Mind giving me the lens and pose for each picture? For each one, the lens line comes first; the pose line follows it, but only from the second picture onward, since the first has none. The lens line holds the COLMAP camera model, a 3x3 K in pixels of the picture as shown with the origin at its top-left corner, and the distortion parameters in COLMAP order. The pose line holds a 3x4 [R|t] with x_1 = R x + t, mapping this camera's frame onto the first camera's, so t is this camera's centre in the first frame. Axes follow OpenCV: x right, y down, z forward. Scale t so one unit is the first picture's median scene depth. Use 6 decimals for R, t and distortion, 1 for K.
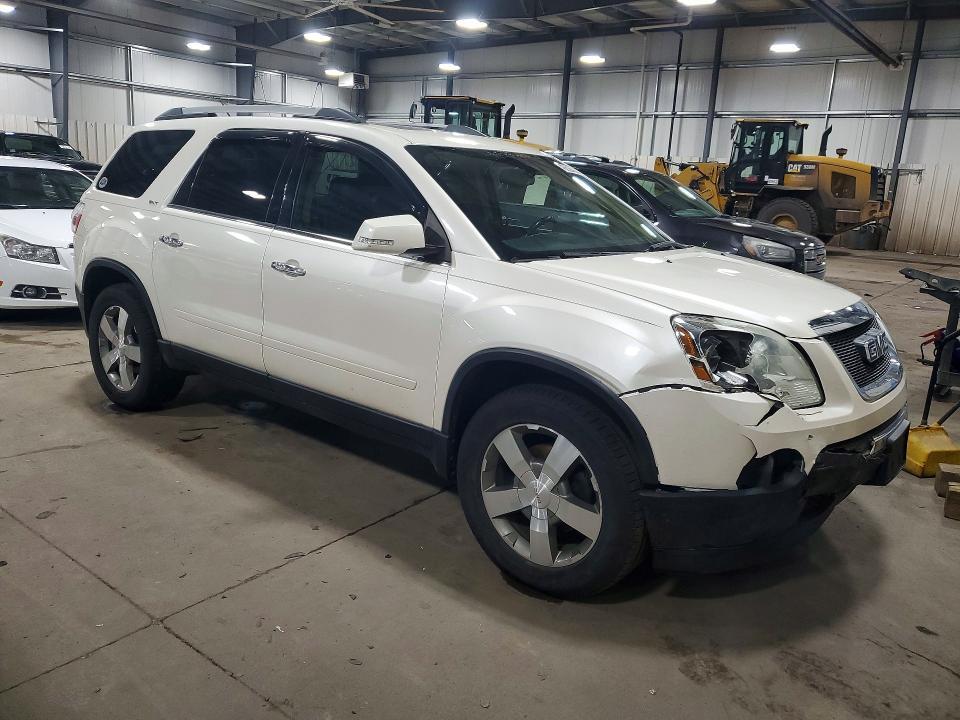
lens RADIAL K [[751.7, 0, 480.0], [0, 751.7, 360.0], [0, 0, 1]] dist [0.029089, -0.000826]
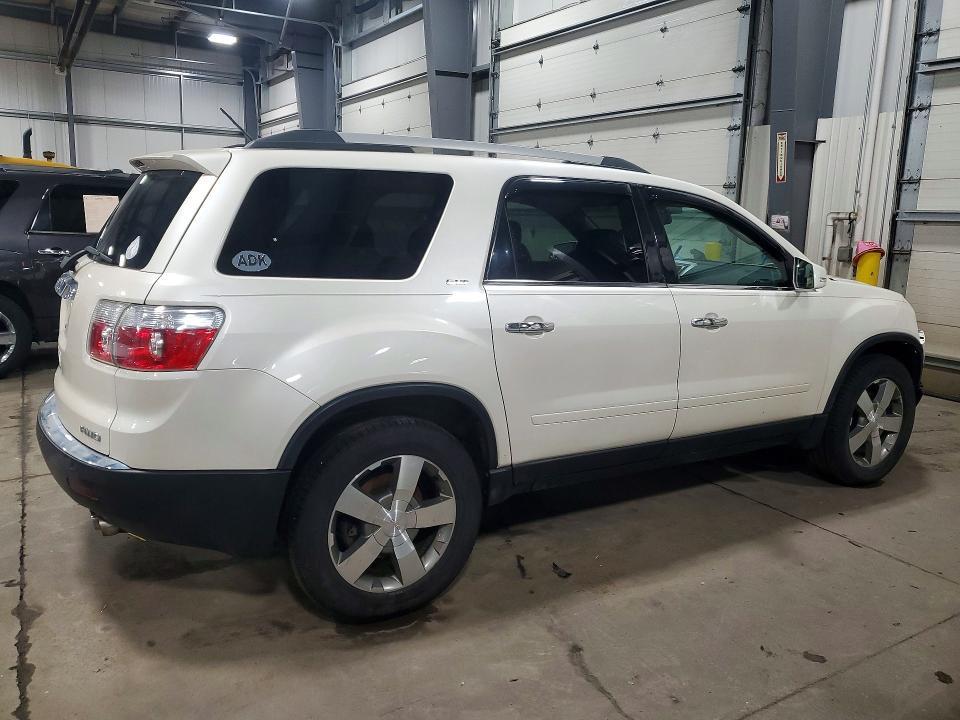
lens RADIAL K [[731.7, 0, 480.0], [0, 731.7, 360.0], [0, 0, 1]] dist [0.024752, -0.010038]
pose [[0.356815, -0.228875, 0.905704, -1.053955], [0.213952, 0.963774, 0.159260, -0.246661], [-0.909344, 0.136951, 0.392858, 0.750623]]
